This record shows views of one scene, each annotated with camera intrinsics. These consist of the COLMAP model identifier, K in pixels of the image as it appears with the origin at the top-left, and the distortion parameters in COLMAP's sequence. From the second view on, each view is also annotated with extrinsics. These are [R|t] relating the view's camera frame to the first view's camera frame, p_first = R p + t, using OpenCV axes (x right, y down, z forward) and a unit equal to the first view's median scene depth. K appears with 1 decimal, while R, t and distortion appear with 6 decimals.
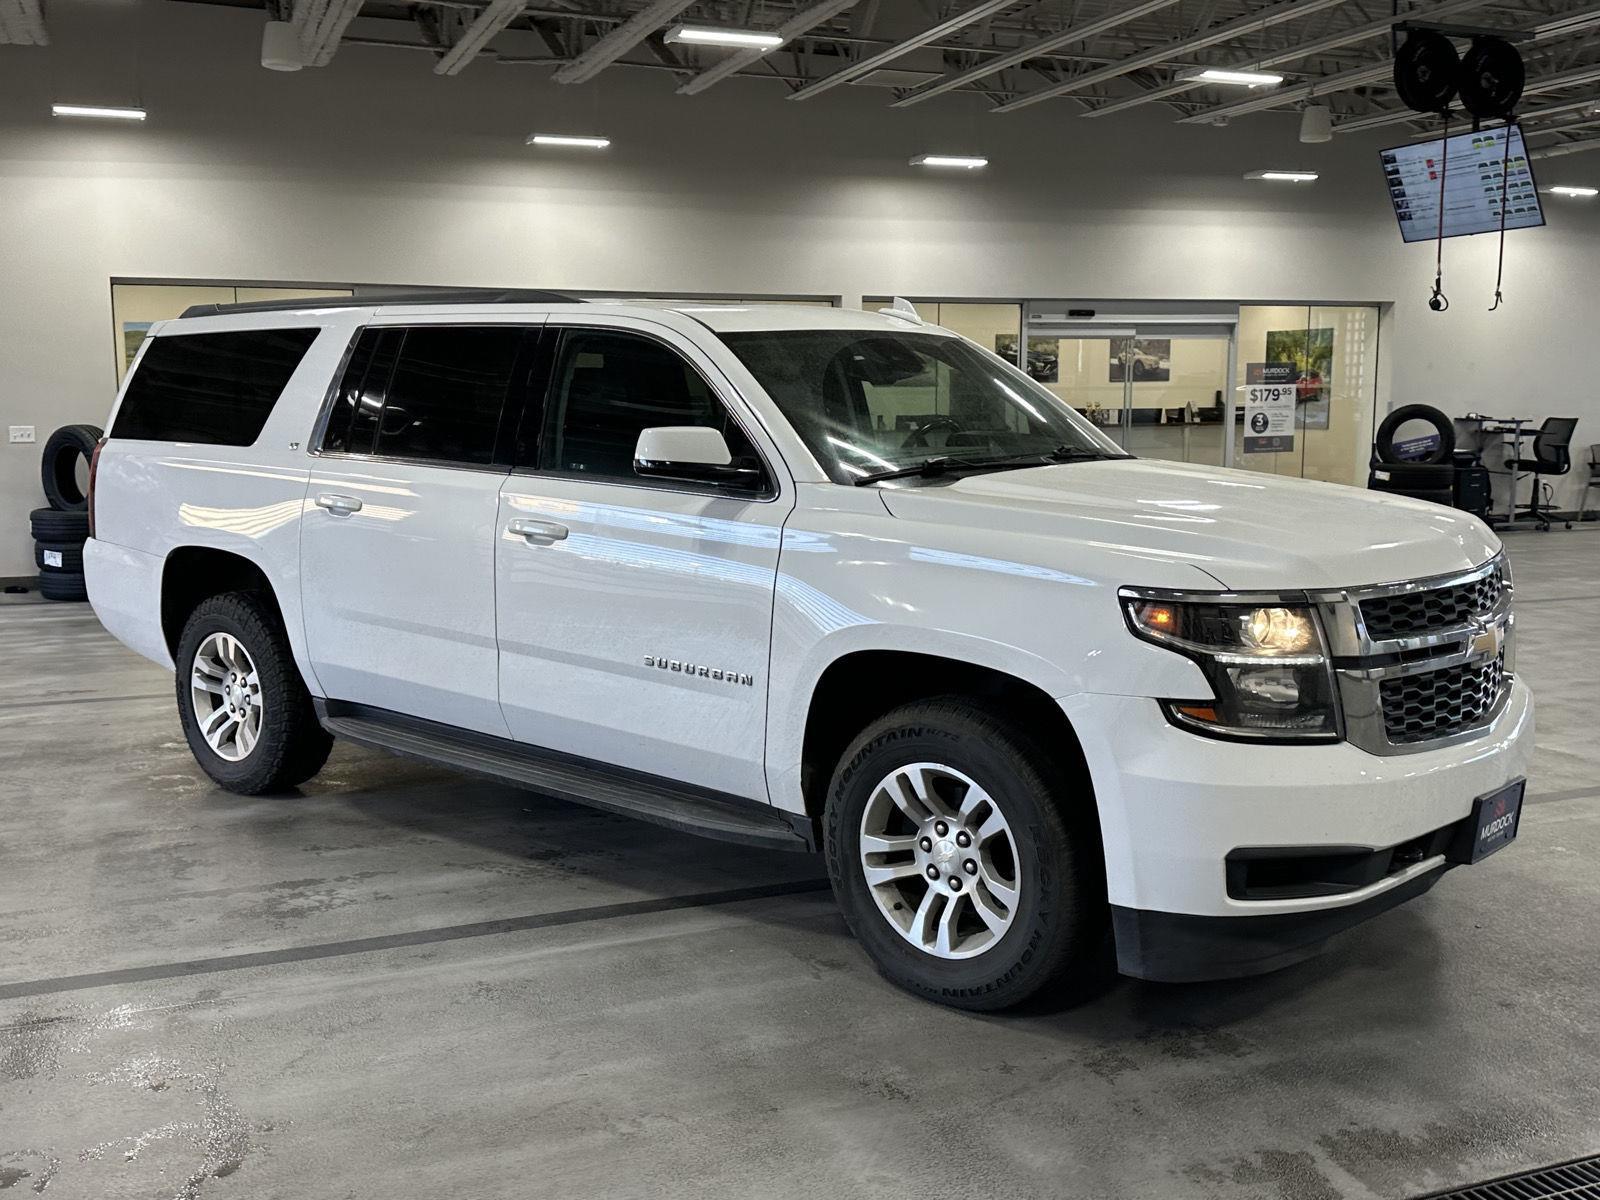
lens RADIAL K [[1551.6, 0, 786.5], [0, 1551.6, 587.2], [0, 0, 1]] dist [0.197938, -0.415725]
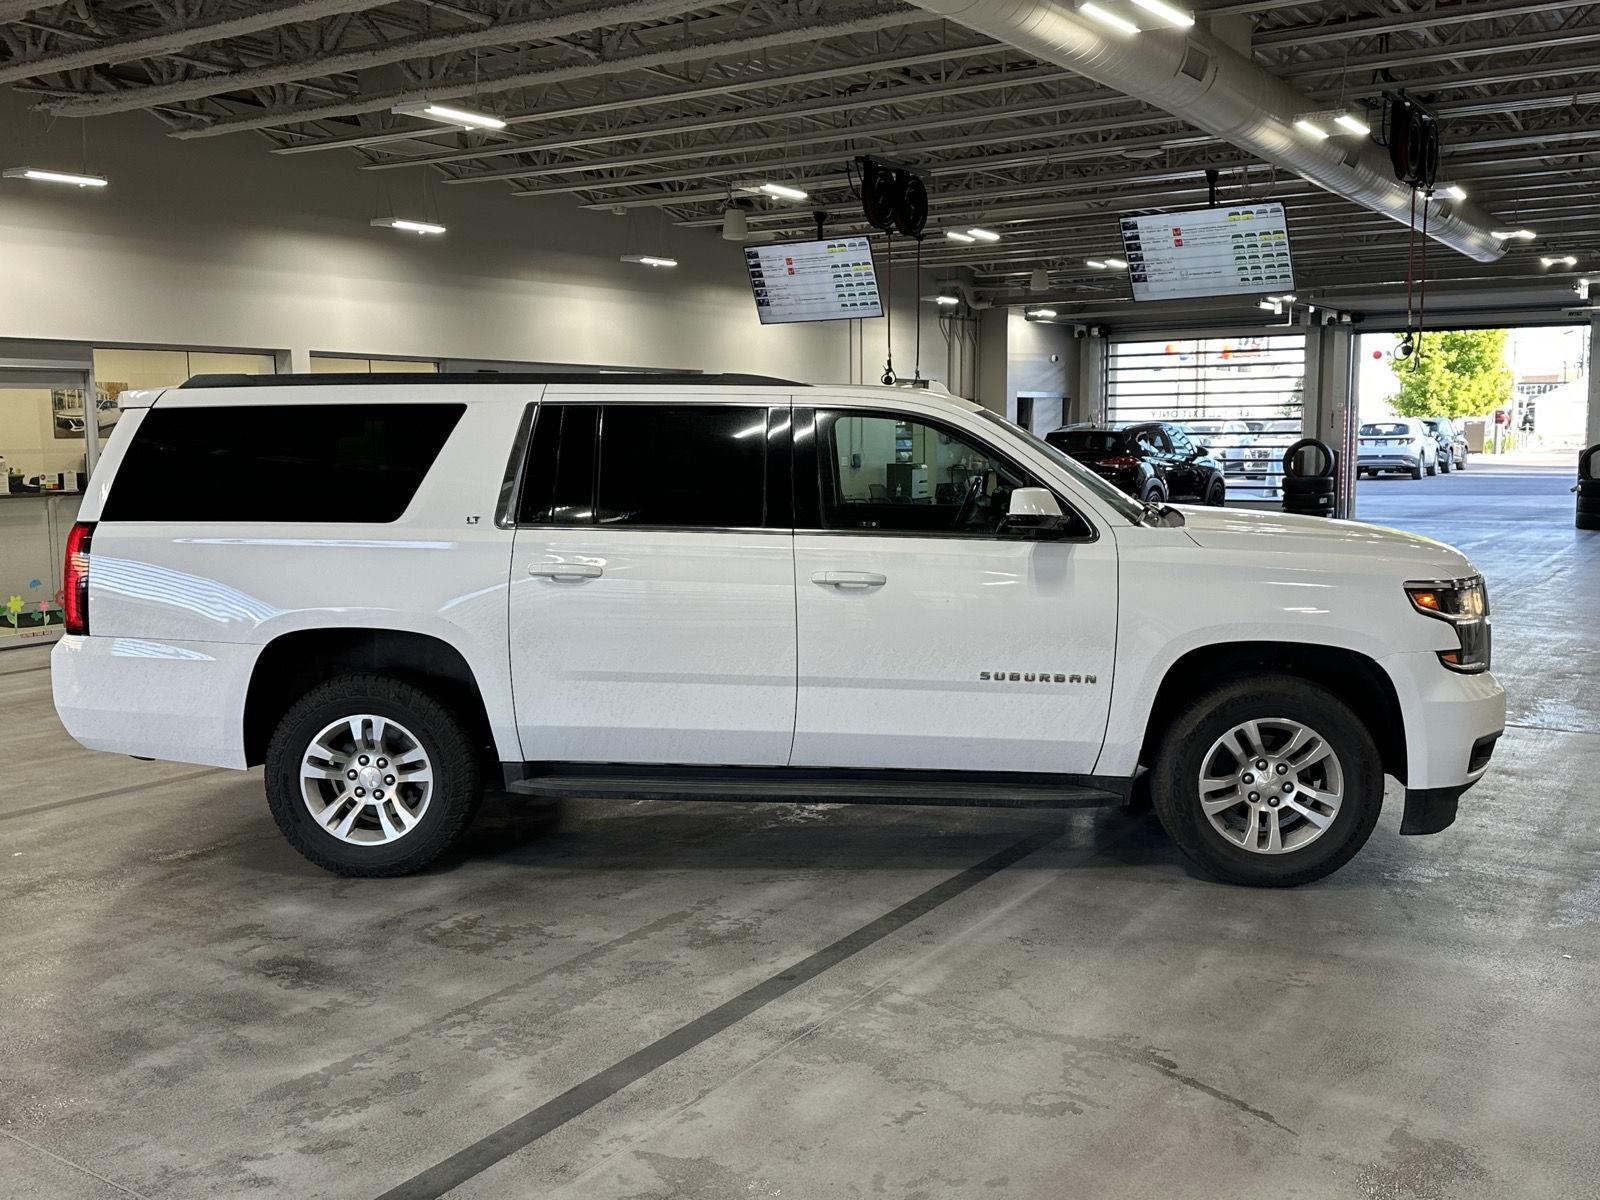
lens RADIAL K [[1553.1, 0, 788.6], [0, 1553.1, 607.5], [0, 0, 1]] dist [0.187802, -0.384742]
pose [[0.806490, -0.073633, 0.586644, -0.924236], [0.083690, 0.996442, 0.010017, -0.032132], [-0.585294, 0.041017, 0.809783, 0.077406]]
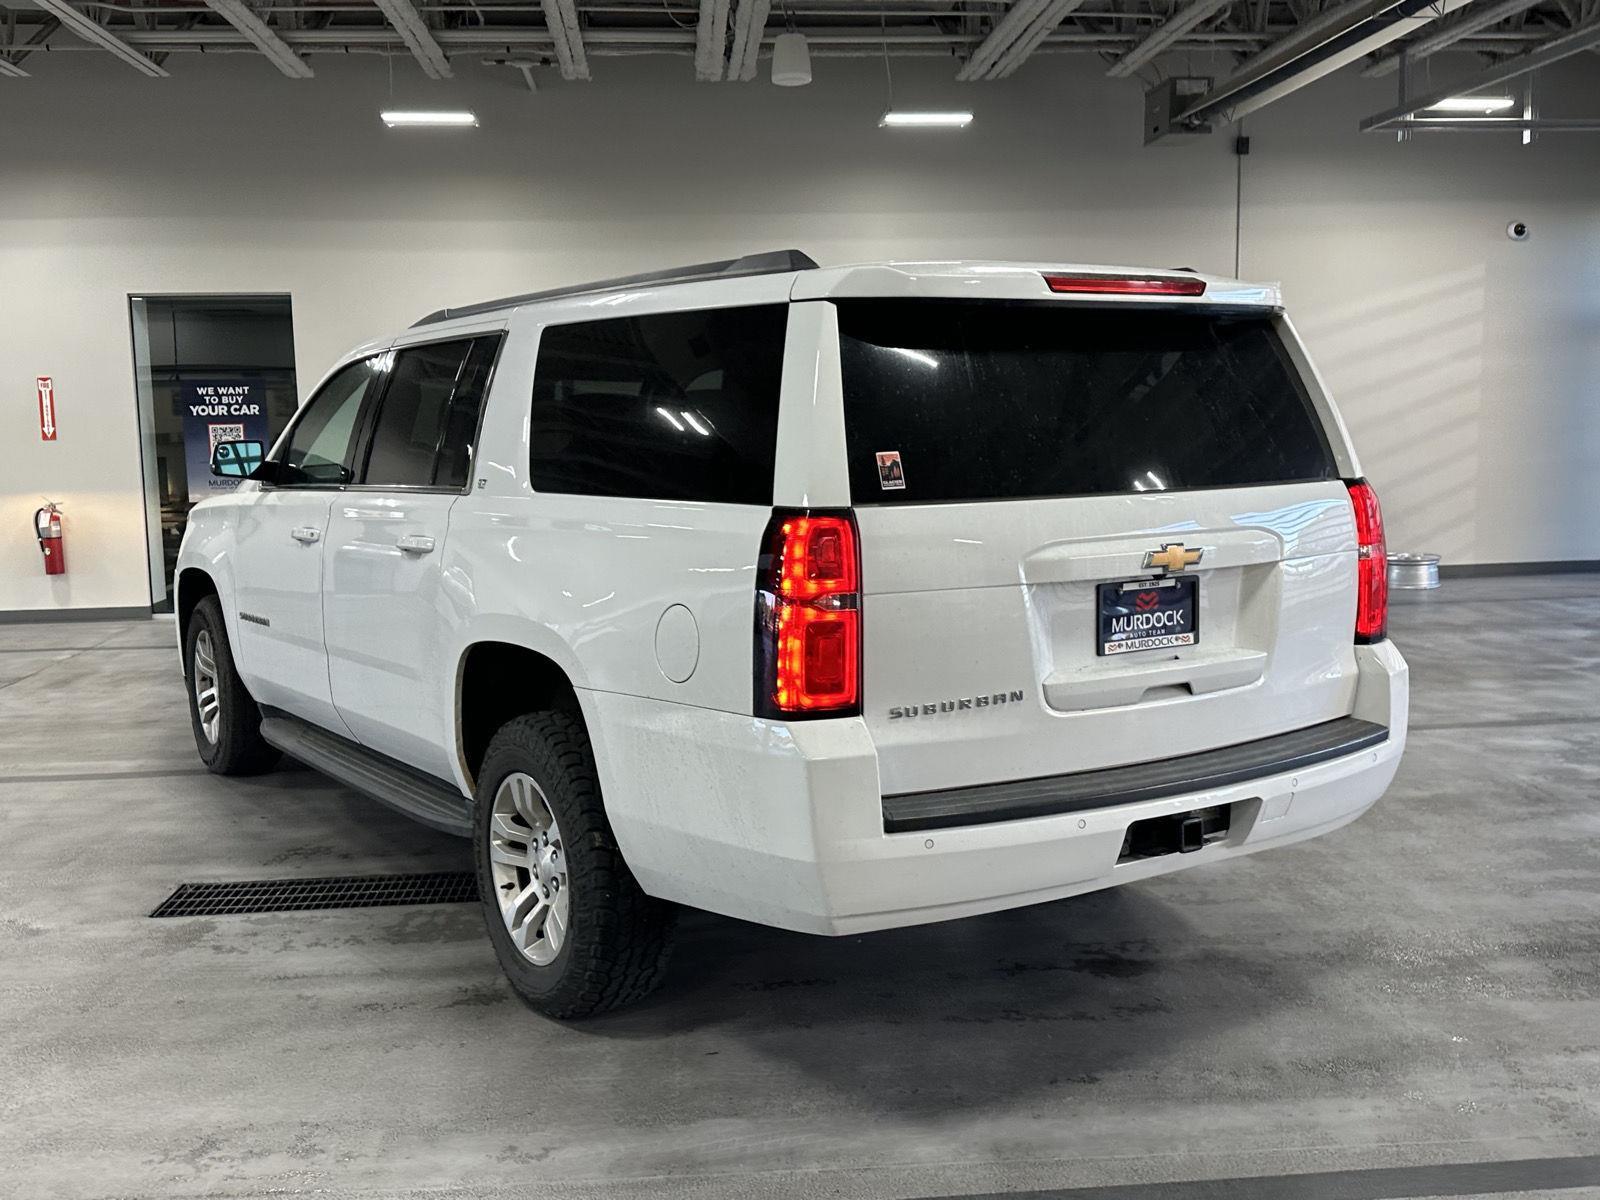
lens RADIAL K [[1553.1, 0, 788.6], [0, 1553.1, 607.5], [0, 0, 1]] dist [0.187802, -0.384742]
pose [[-0.958728, -0.014717, 0.283942, -0.573685], [0.057886, 0.967640, 0.245605, -0.300017], [-0.278368, 0.251904, -0.926852, 2.371164]]
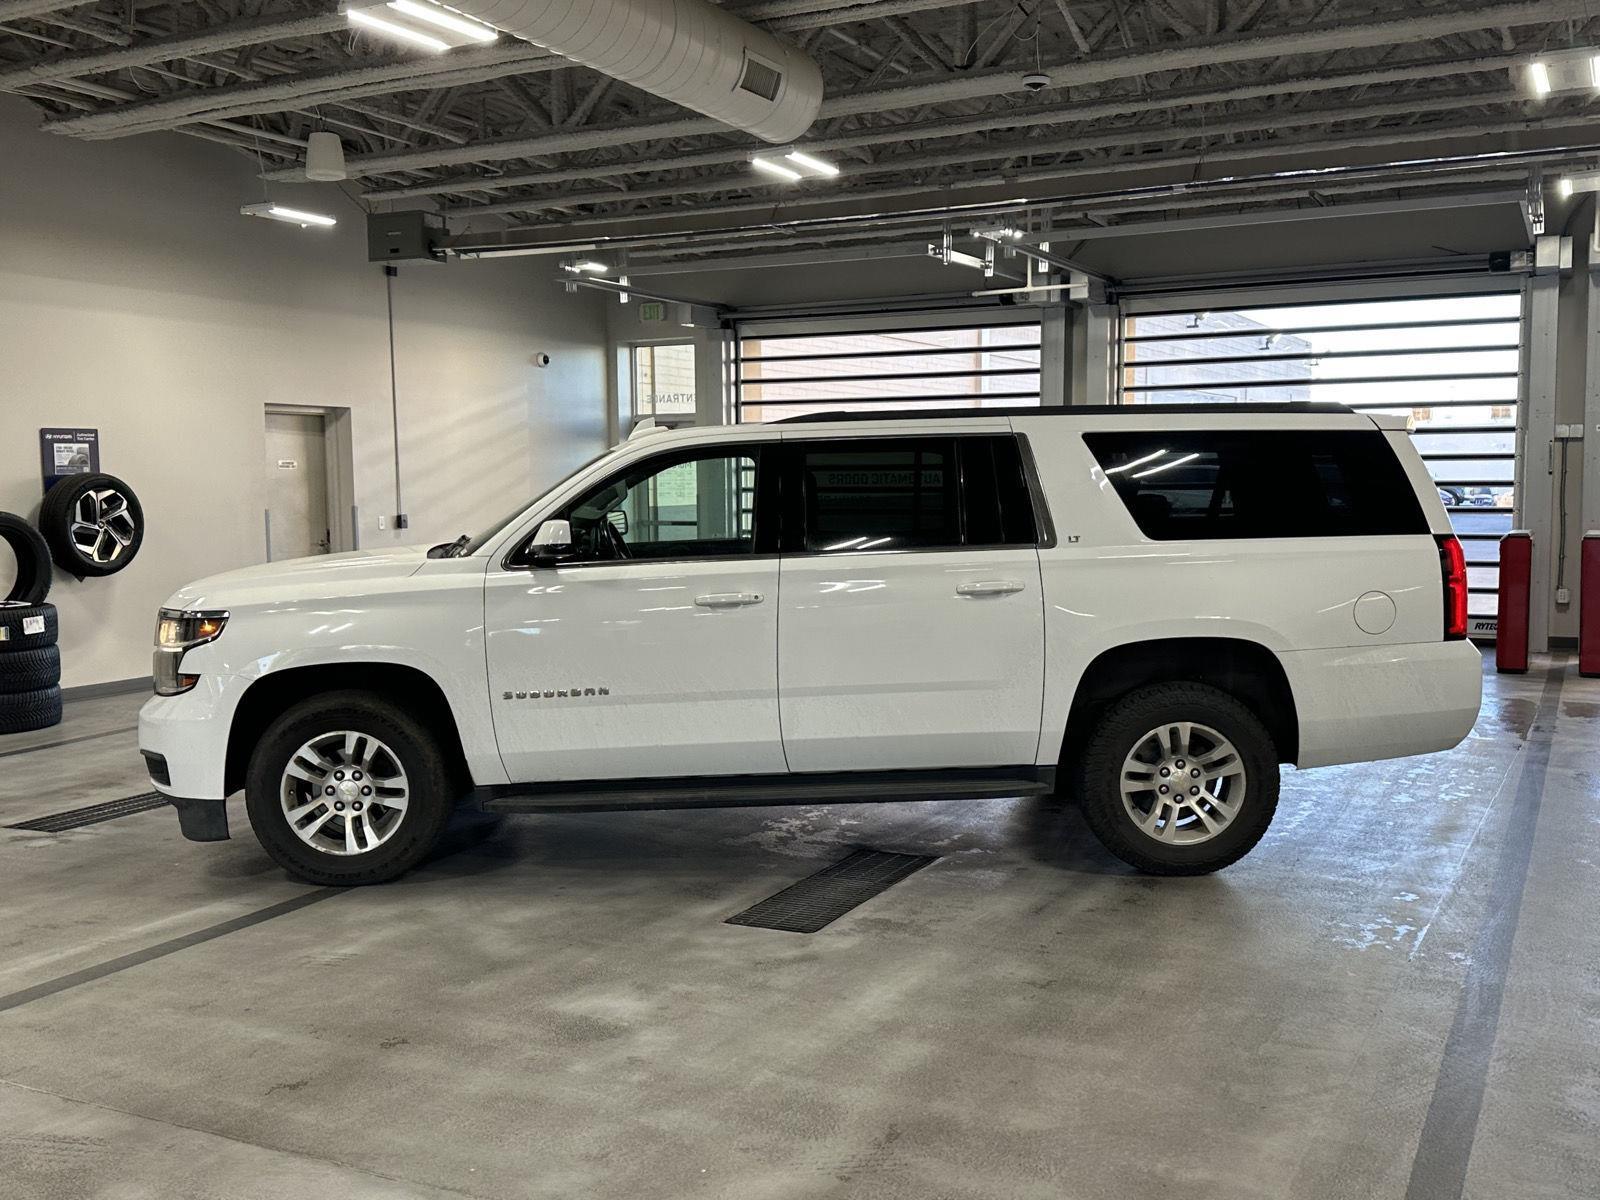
lens RADIAL K [[1551.6, 0, 786.5], [0, 1551.6, 587.2], [0, 0, 1]] dist [0.197938, -0.415725]
pose [[-0.749084, 0.061033, -0.659658, 0.952867], [-0.071268, 0.982544, 0.171836, -0.326329], [0.658631, 0.175732, -0.731658, 2.371765]]
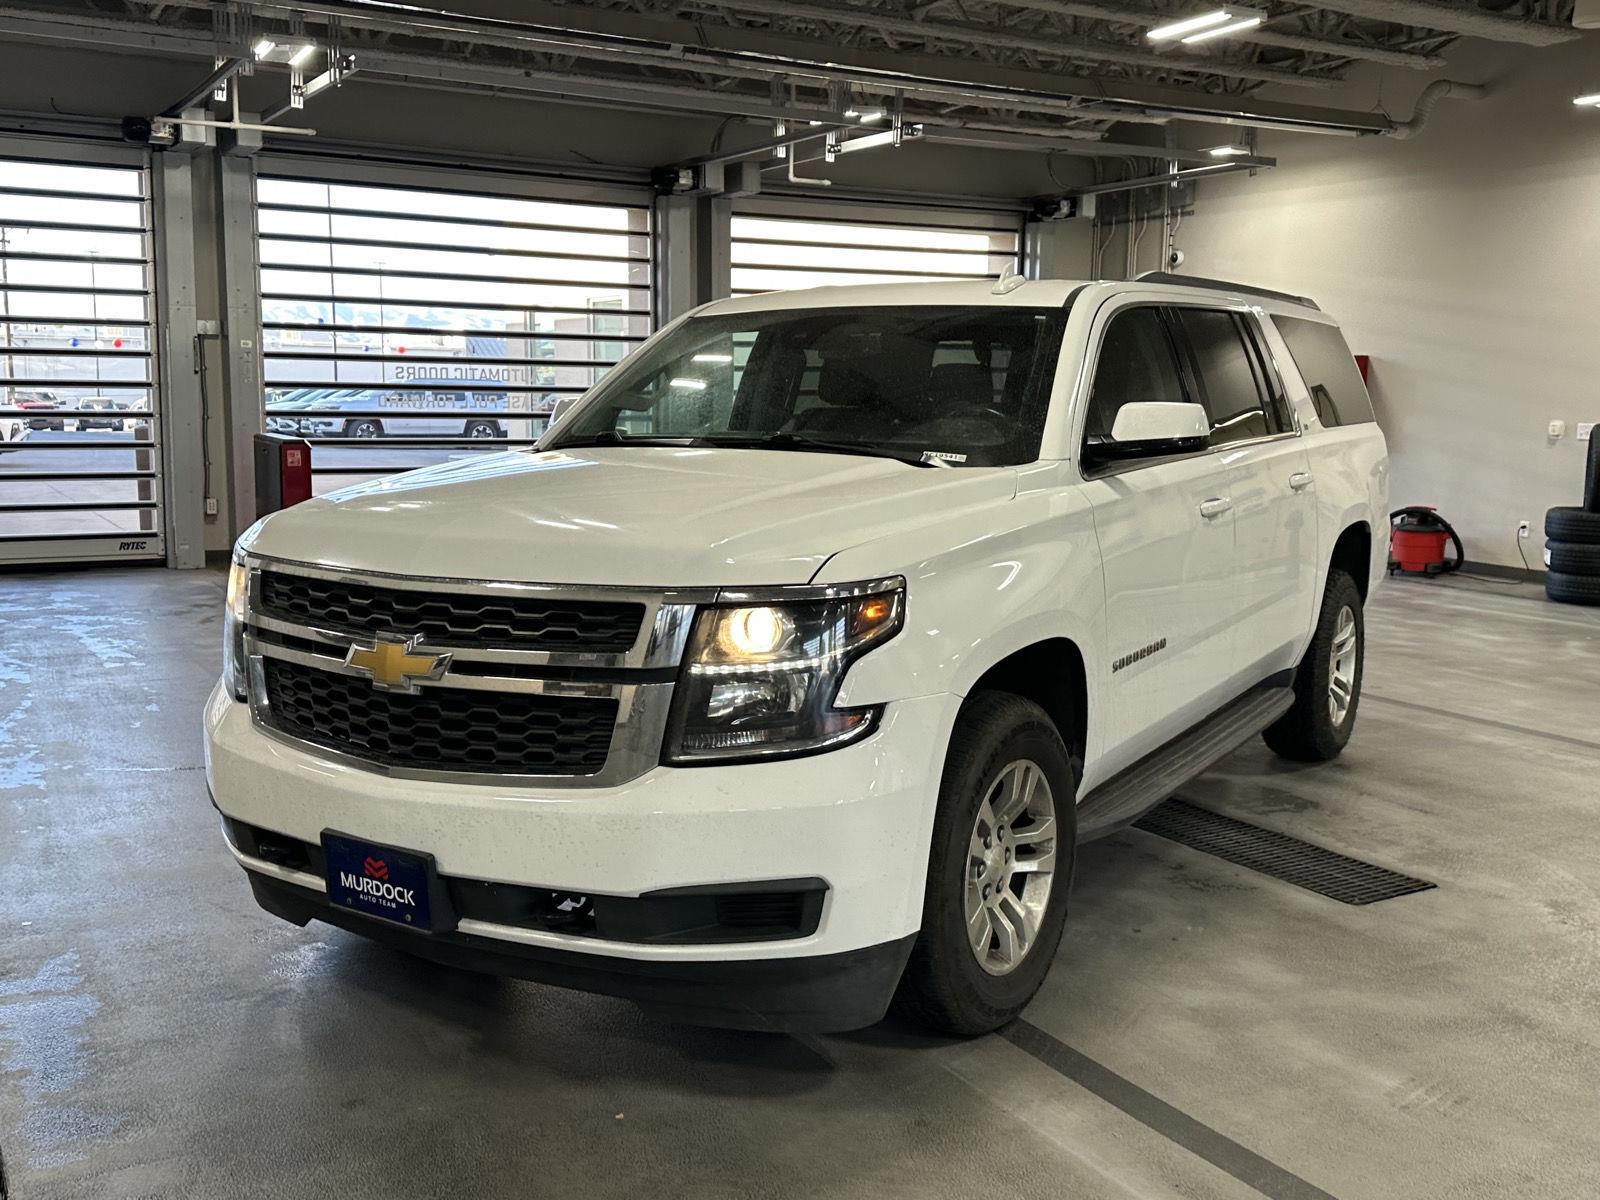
lens RADIAL K [[1551.6, 0, 786.5], [0, 1551.6, 587.2], [0, 0, 1]] dist [0.197938, -0.415725]
pose [[0.148920, 0.130073, -0.980257, 1.096572], [-0.136978, 0.984468, 0.109822, -0.106433], [0.979316, 0.117919, 0.164424, 0.918254]]
